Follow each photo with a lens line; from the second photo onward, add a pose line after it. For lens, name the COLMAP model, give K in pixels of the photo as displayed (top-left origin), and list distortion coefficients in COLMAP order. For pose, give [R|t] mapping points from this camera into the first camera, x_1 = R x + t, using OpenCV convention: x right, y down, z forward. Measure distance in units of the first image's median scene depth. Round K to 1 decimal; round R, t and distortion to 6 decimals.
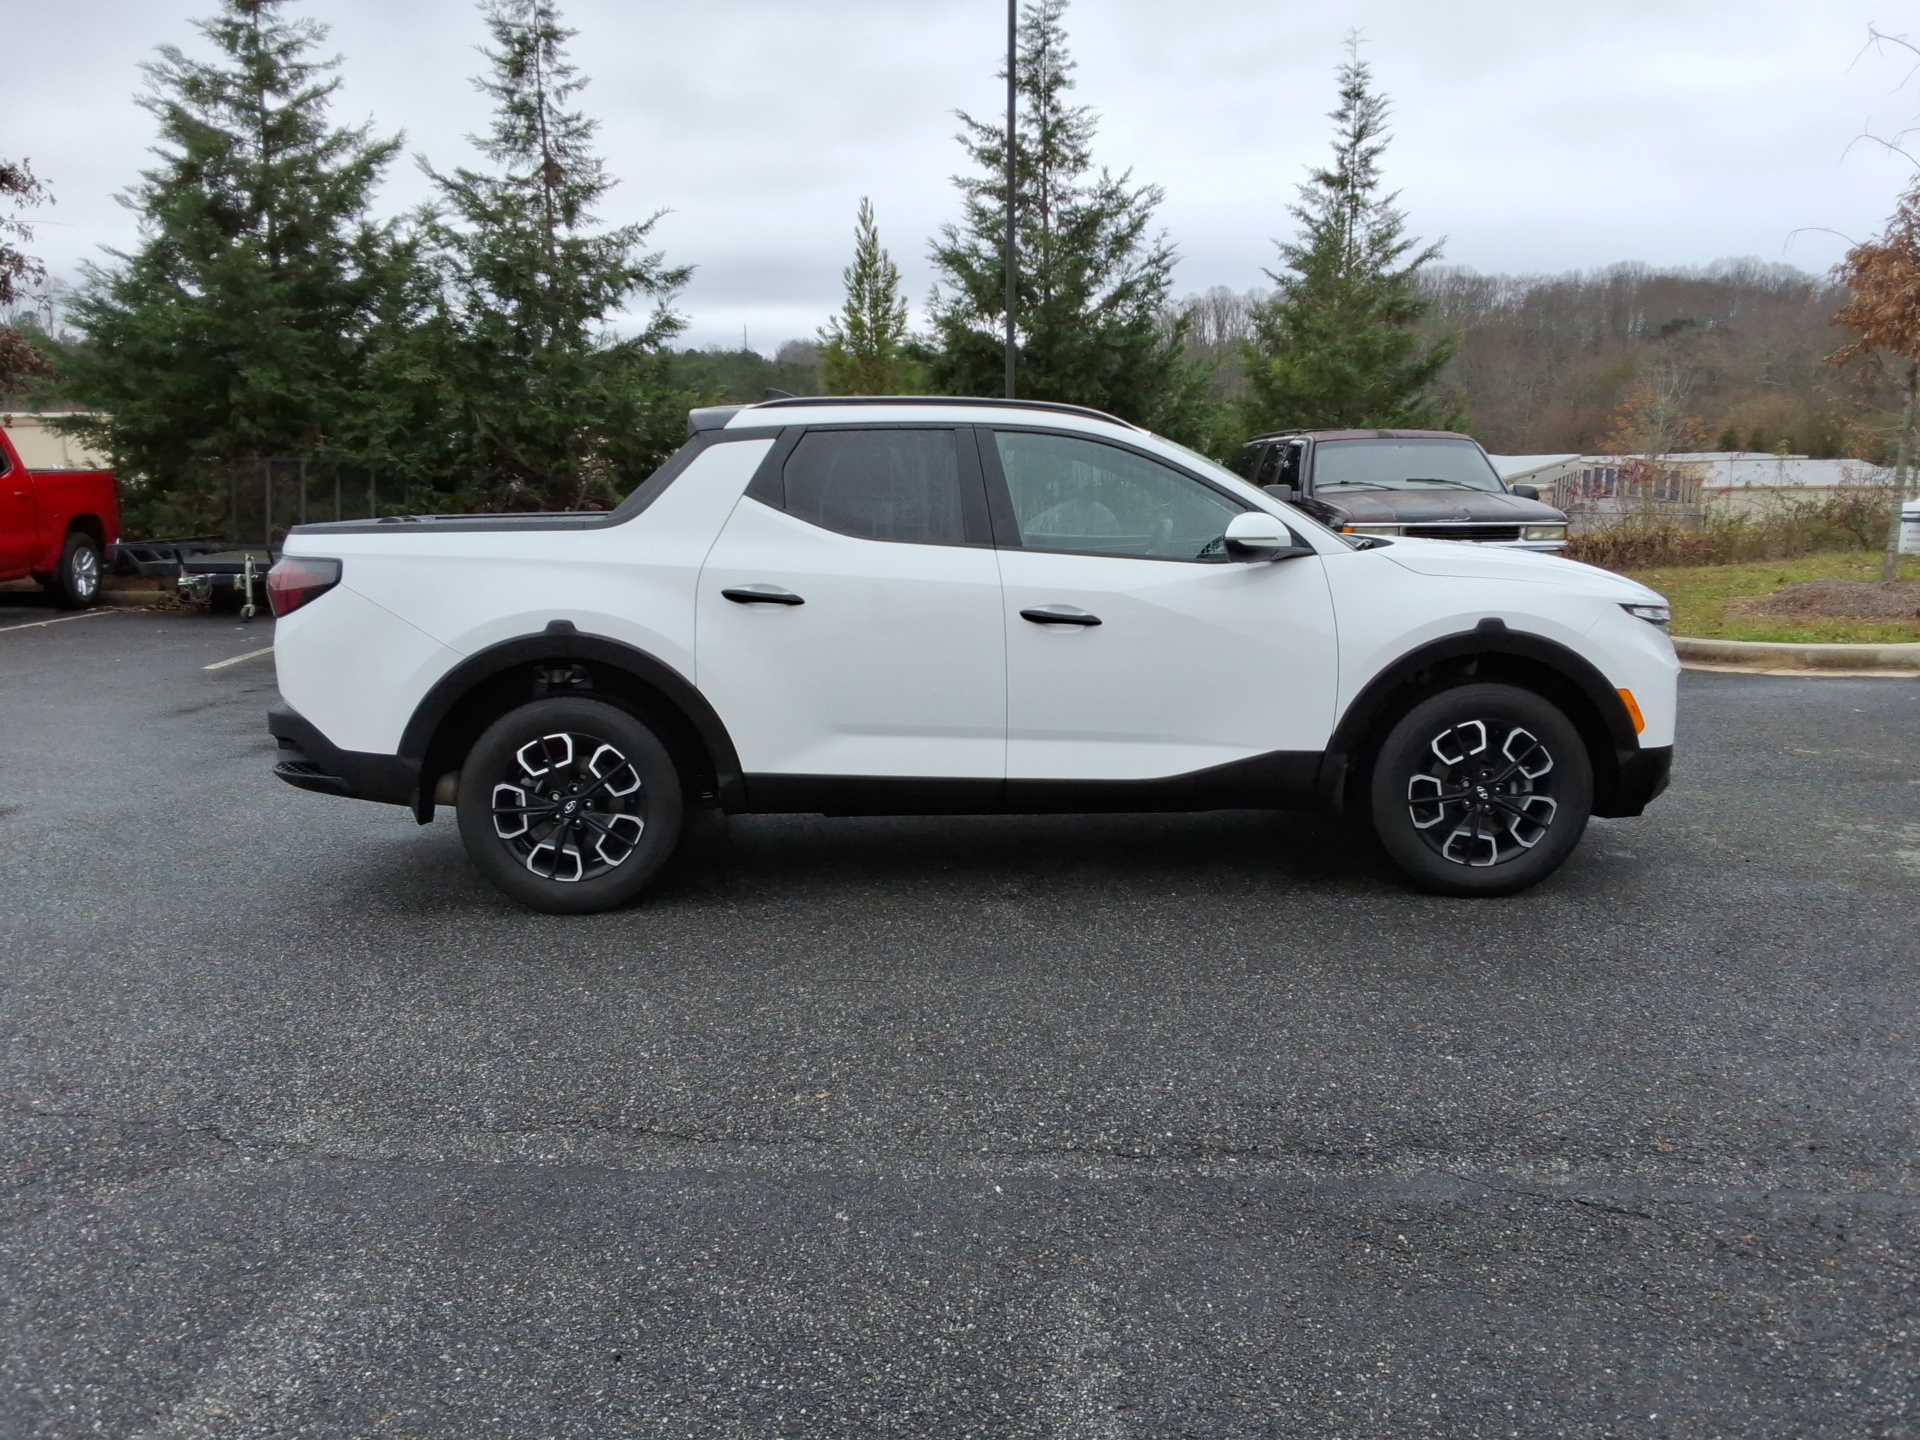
lens RADIAL K [[1543.2, 0, 970.1], [0, 1543.2, 730.0], [0, 0, 1]] dist [0.091692, -0.116696]
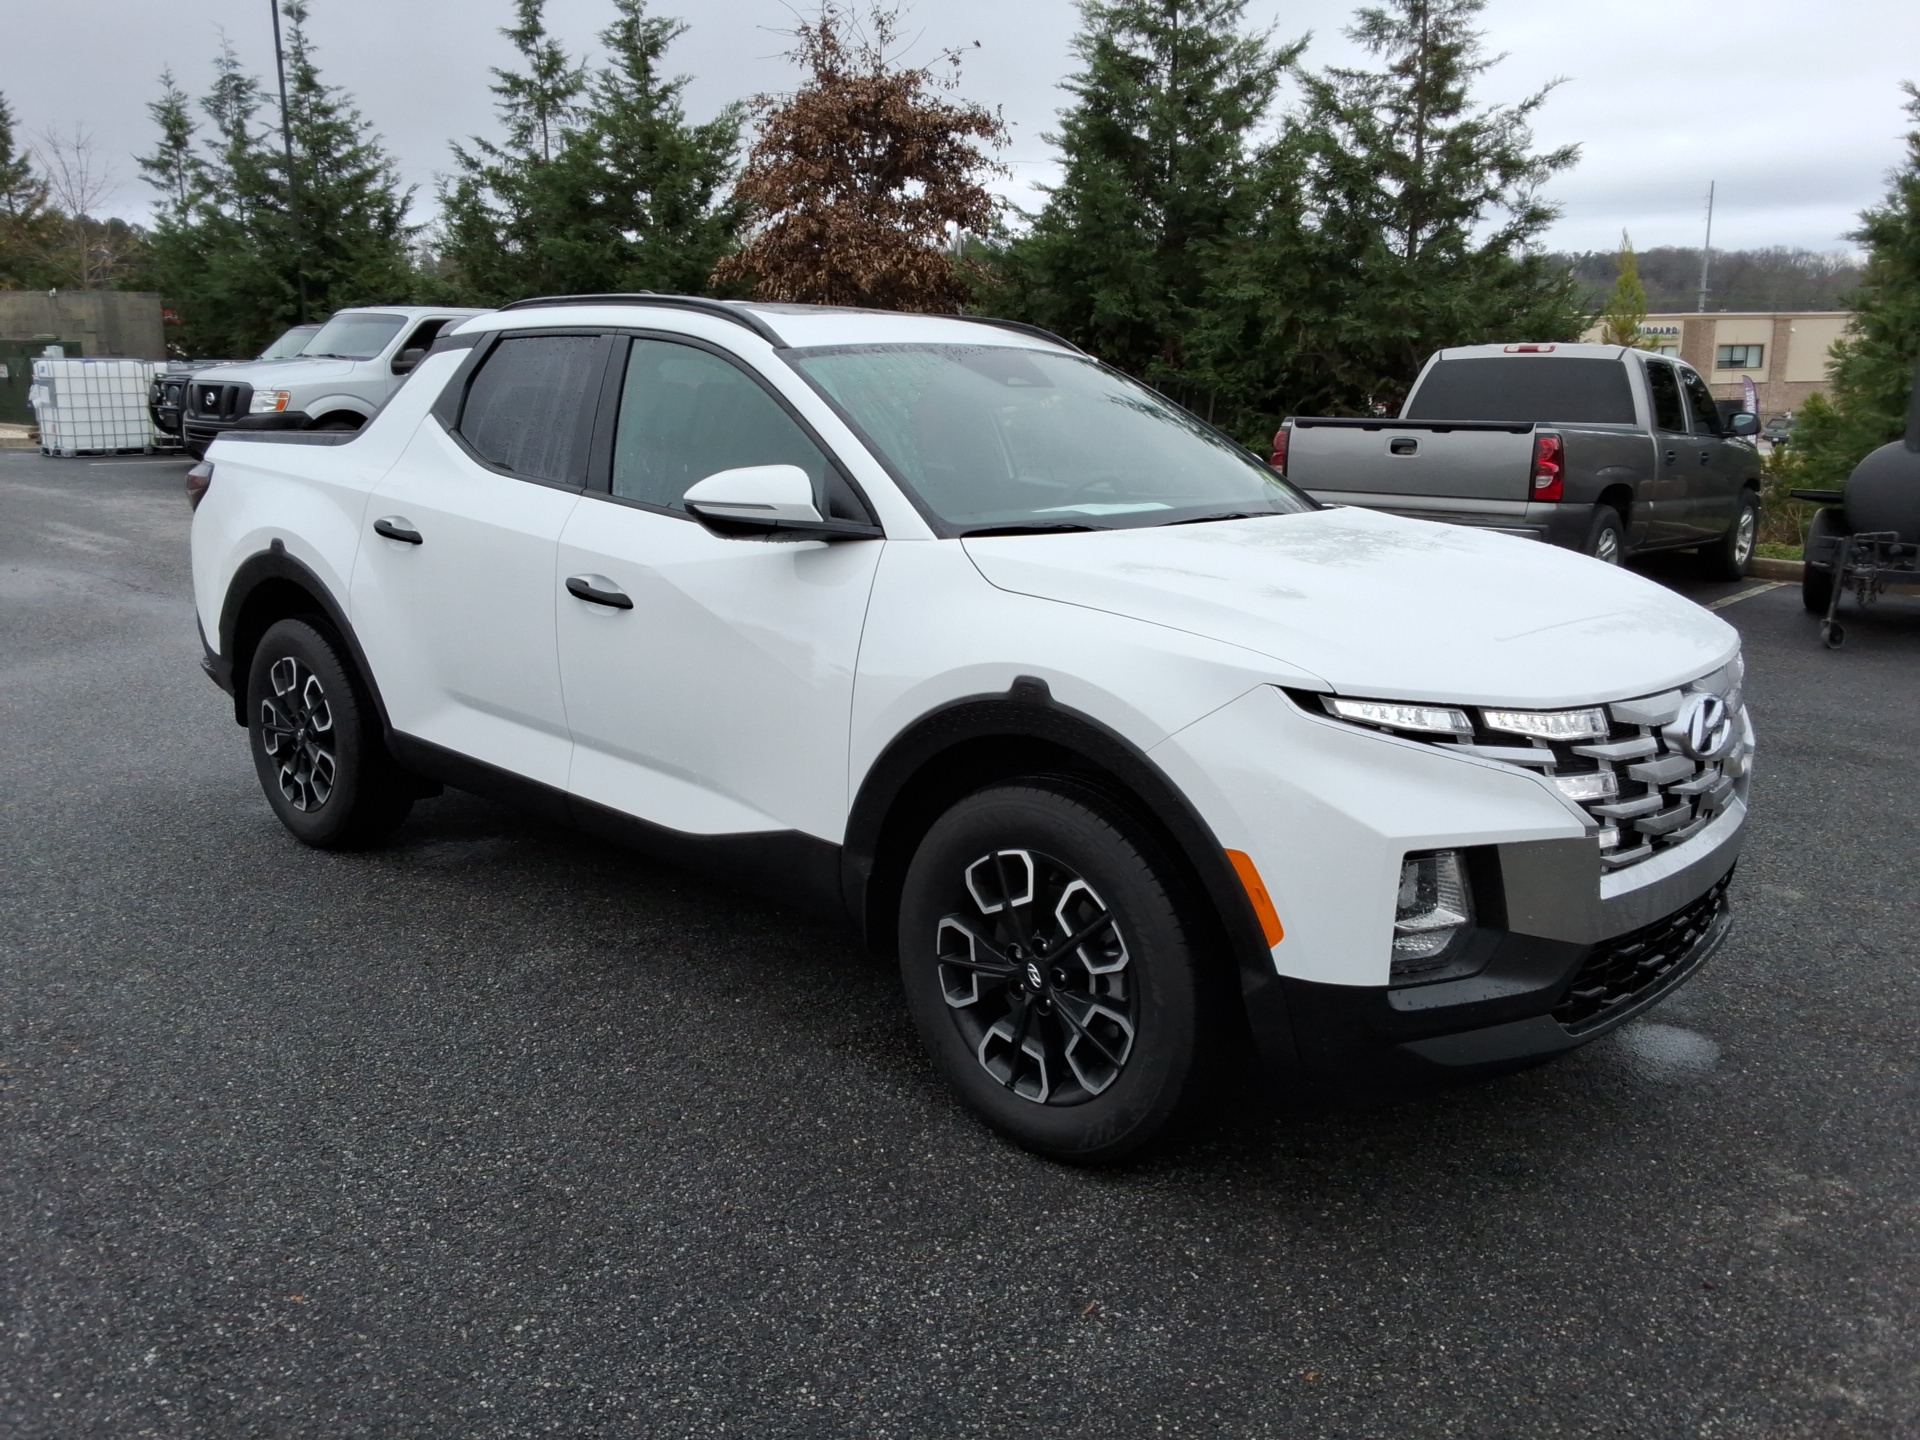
lens RADIAL K [[1543.2, 0, 971.8], [0, 1543.2, 715.6], [0, 0, 1]] dist [0.091692, -0.116696]
pose [[0.702049, 0.159514, -0.694033, 0.242962], [-0.130338, 0.986909, 0.094984, -0.037063], [0.700099, 0.023776, 0.713650, 0.200094]]
